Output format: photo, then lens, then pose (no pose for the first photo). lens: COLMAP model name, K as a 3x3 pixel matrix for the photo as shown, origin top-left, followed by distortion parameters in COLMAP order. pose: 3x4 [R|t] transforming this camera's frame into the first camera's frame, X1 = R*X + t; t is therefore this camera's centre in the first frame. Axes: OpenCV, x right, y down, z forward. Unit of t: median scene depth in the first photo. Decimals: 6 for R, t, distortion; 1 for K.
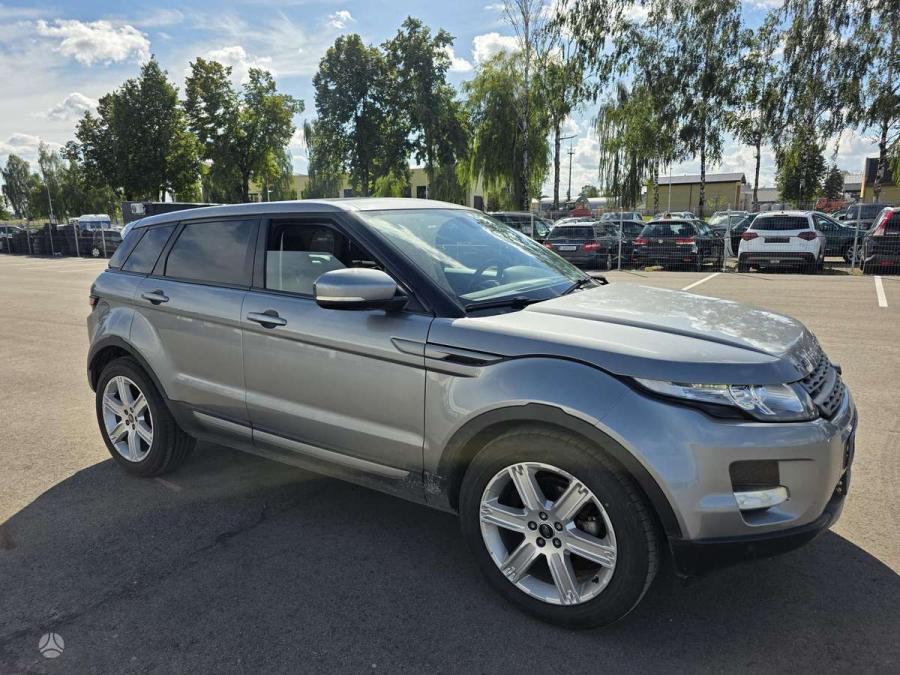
lens RADIAL K [[606.6, 0, 433.7], [0, 606.6, 343.1], [0, 0, 1]] dist [0.050754, -0.039592]
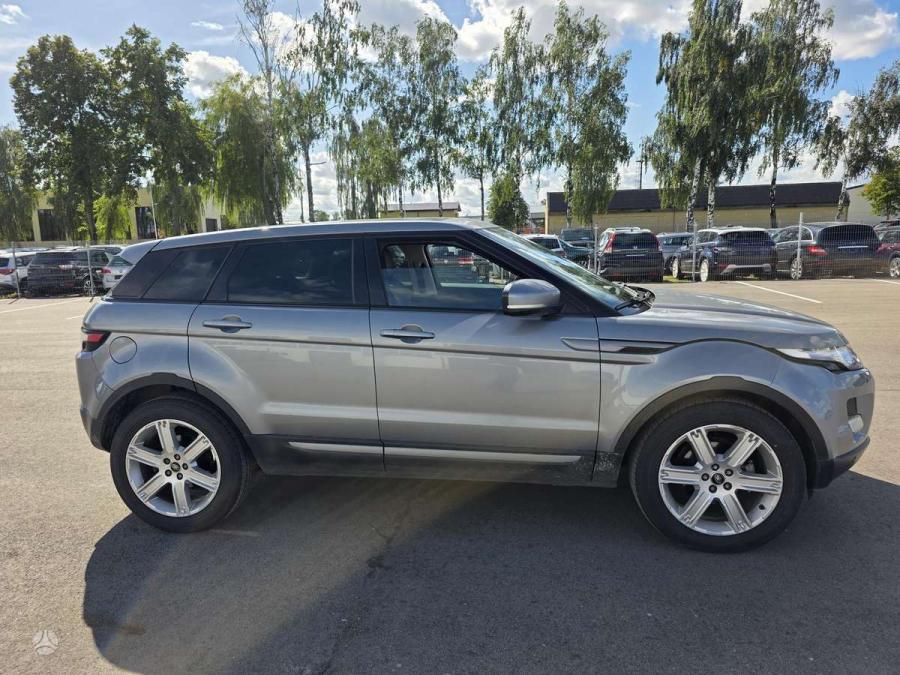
lens RADIAL K [[606.6, 0, 439.9], [0, 606.6, 337.5], [0, 0, 1]] dist [0.050754, -0.039592]
pose [[0.905012, -0.075338, 0.418662, -0.050093], [0.094695, 0.995177, -0.025620, -0.000243], [-0.414713, 0.062832, 0.907781, 0.004267]]
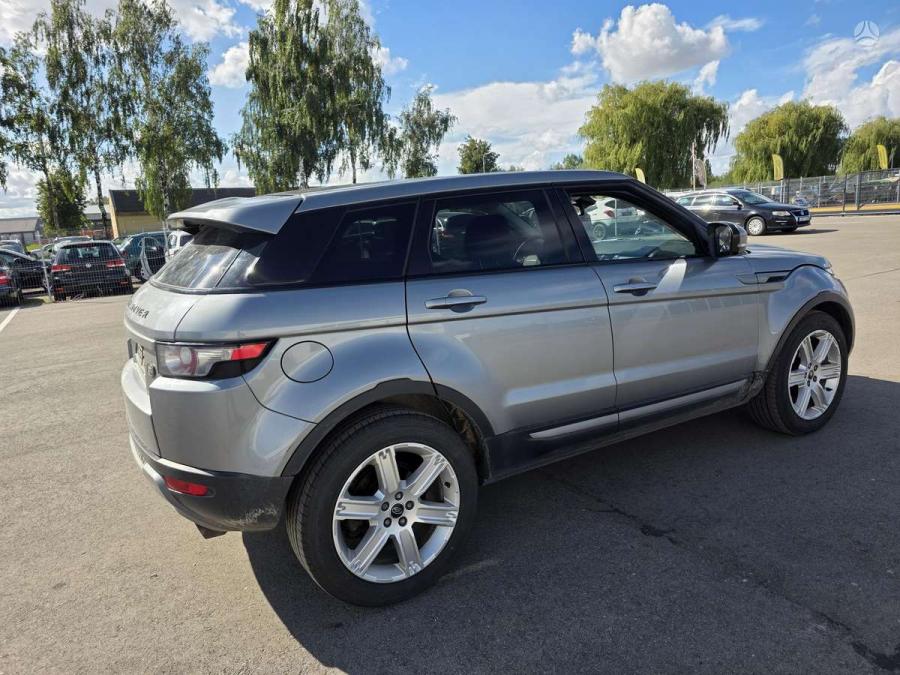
lens RADIAL K [[608.0, 0, 437.0], [0, 608.0, 338.6], [0, 0, 1]] dist [0.047278, -0.036682]
pose [[0.441785, -0.184331, 0.877980, -0.098299], [0.232955, 0.968664, 0.086151, -0.009054], [-0.866348, 0.166469, 0.470882, 0.063904]]
